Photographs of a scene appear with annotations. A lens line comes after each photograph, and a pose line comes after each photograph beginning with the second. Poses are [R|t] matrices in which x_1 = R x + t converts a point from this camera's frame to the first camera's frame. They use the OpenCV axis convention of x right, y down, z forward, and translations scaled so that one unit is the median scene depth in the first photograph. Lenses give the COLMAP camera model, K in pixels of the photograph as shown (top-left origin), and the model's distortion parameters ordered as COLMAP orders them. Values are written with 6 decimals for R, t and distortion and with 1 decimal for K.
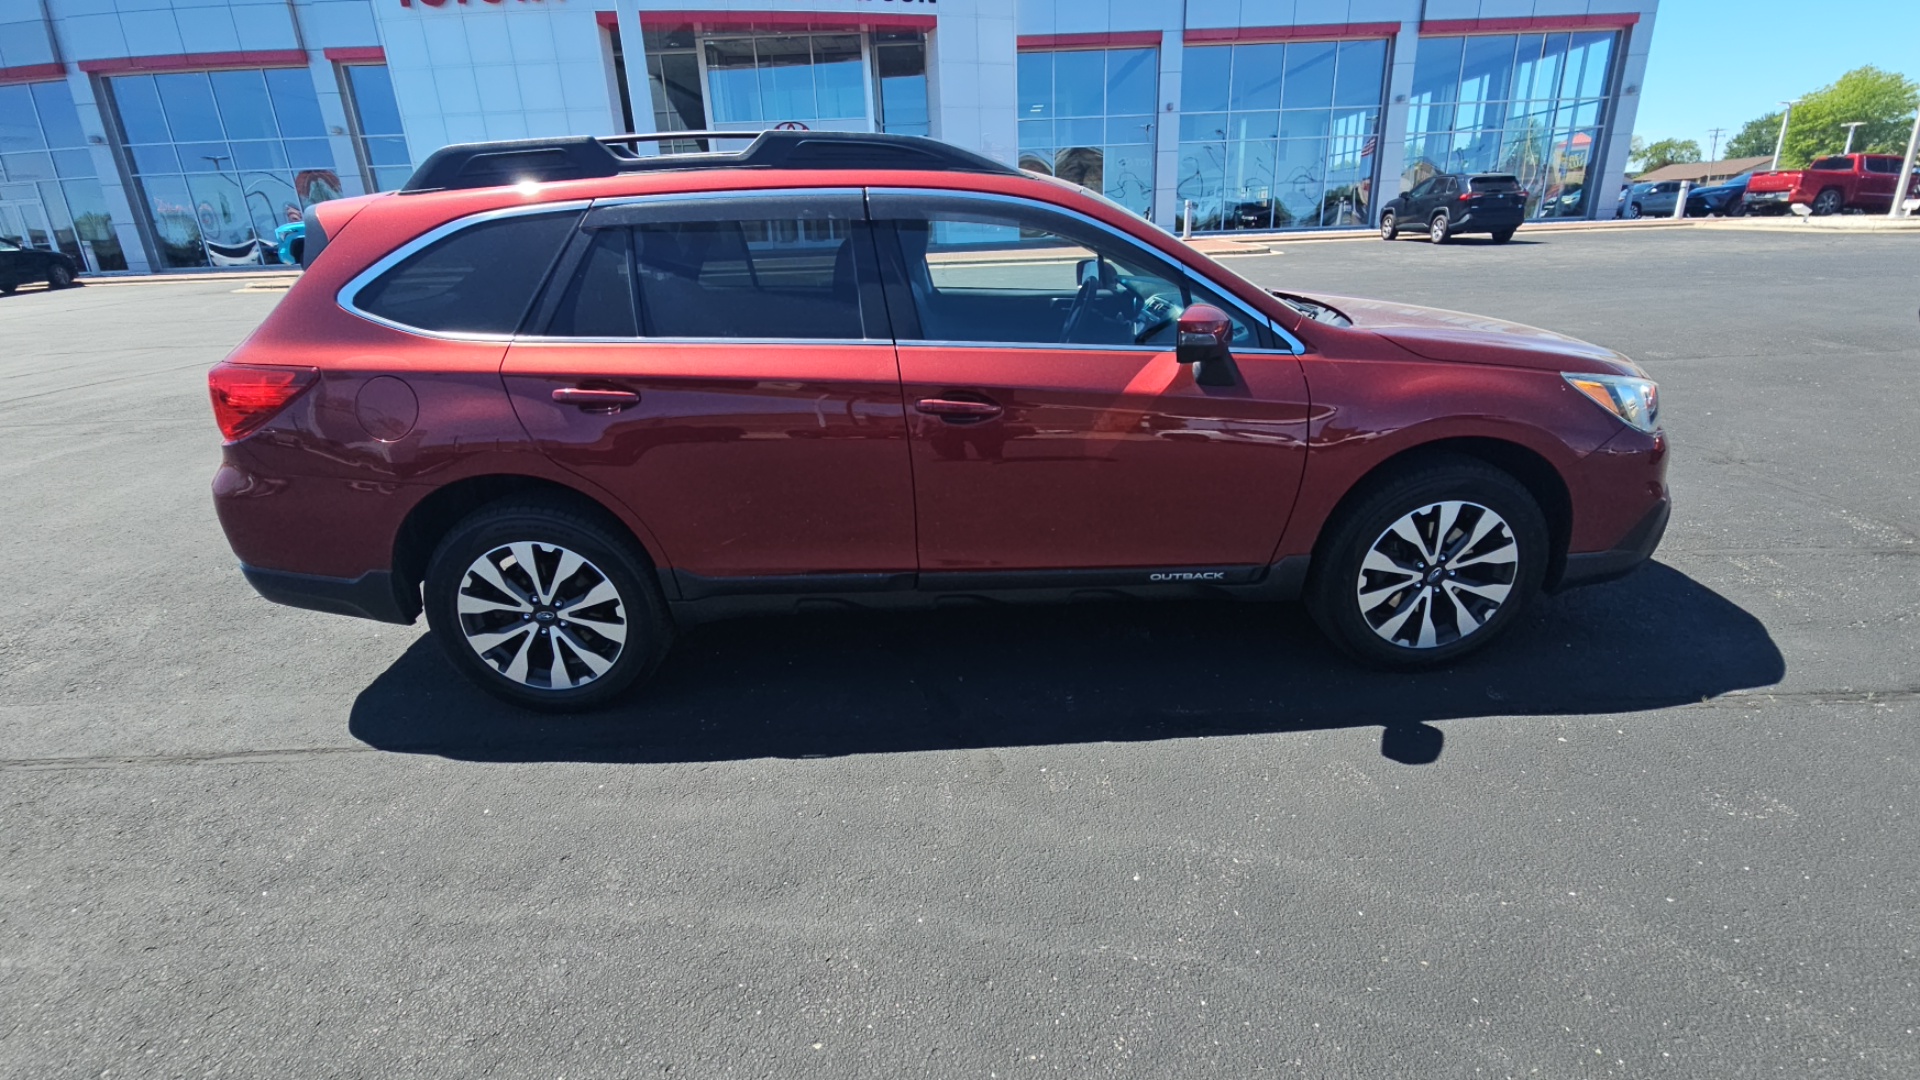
lens RADIAL K [[860.4, 0, 985.7], [0, 860.4, 533.9], [0, 0, 1]] dist [0.009833, -0.007591]
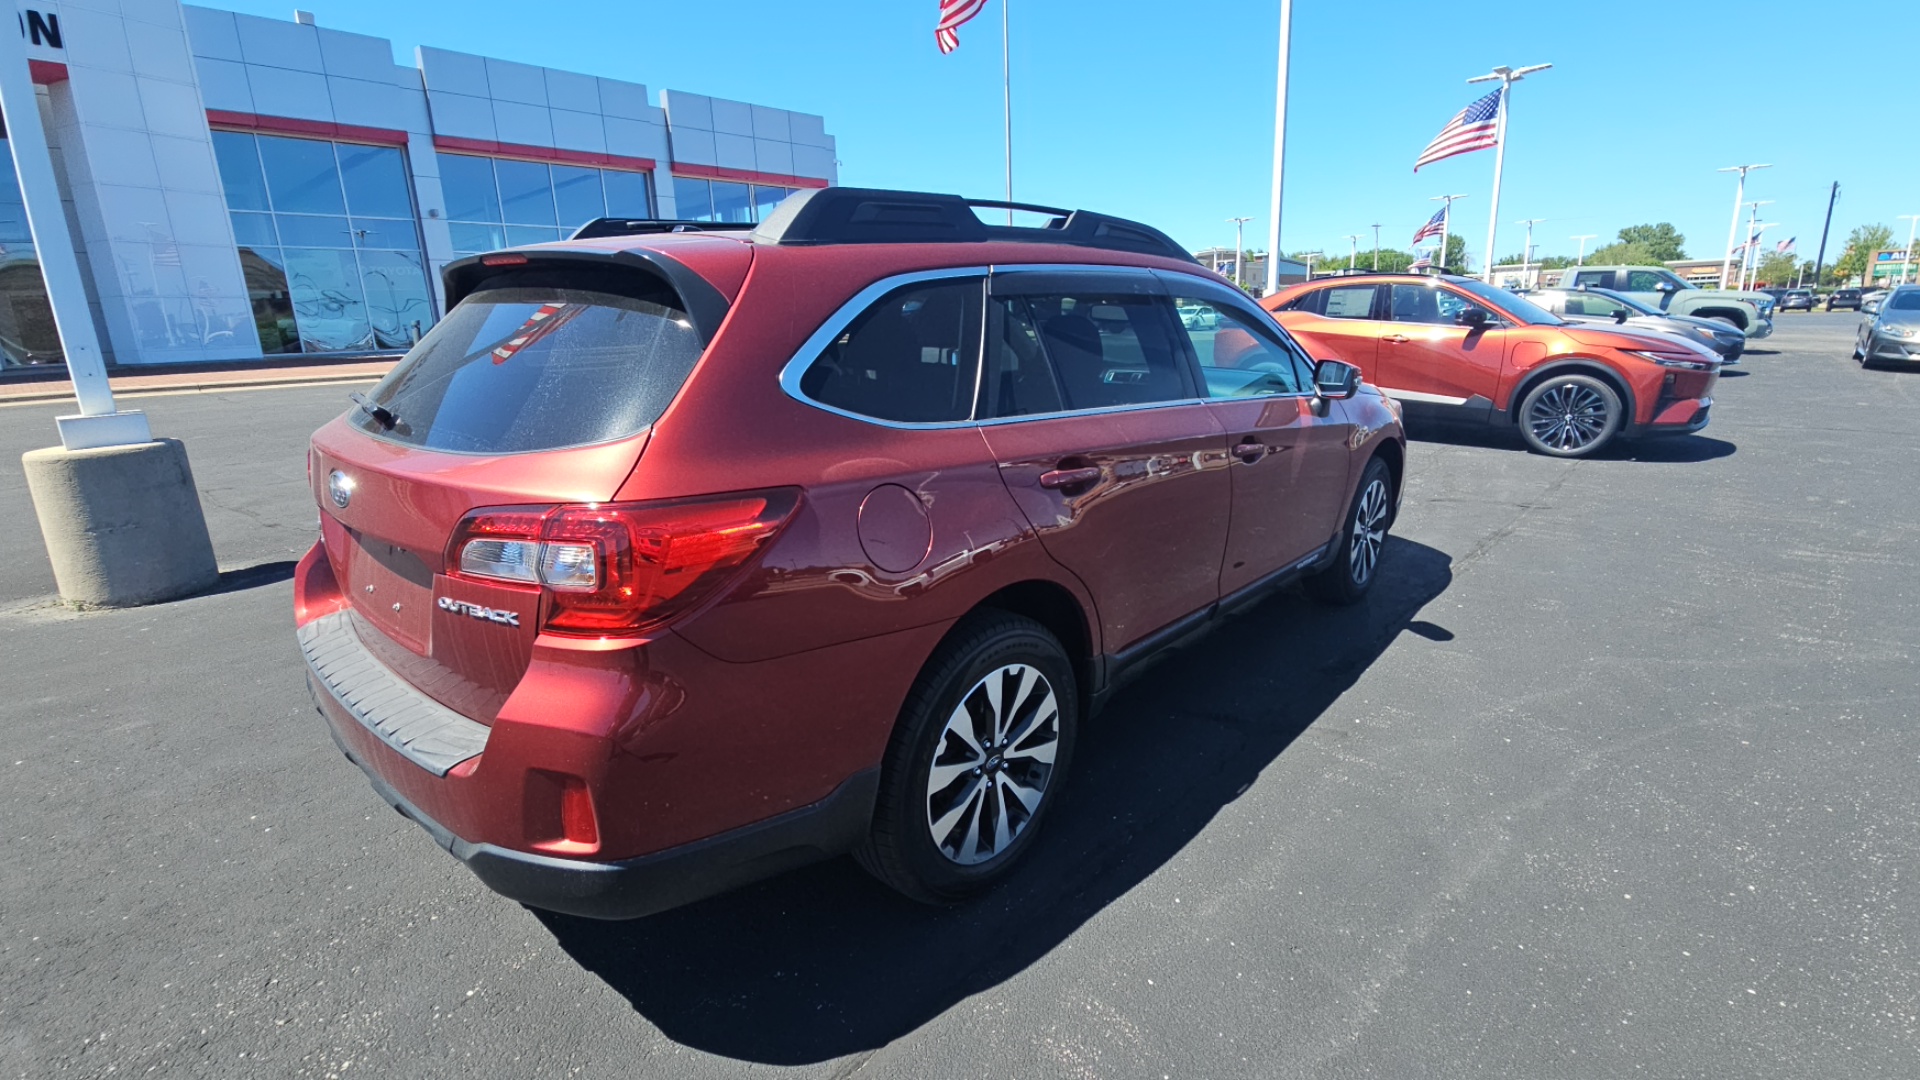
lens RADIAL K [[860.4, 0, 958.4], [0, 860.4, 543.7], [0, 0, 1]] dist [0.009833, -0.007591]
pose [[0.684284, -0.173677, 0.708232, -1.063827], [0.253645, 0.967265, -0.007870, -0.103371], [-0.683681, 0.185025, 0.705936, 0.417349]]
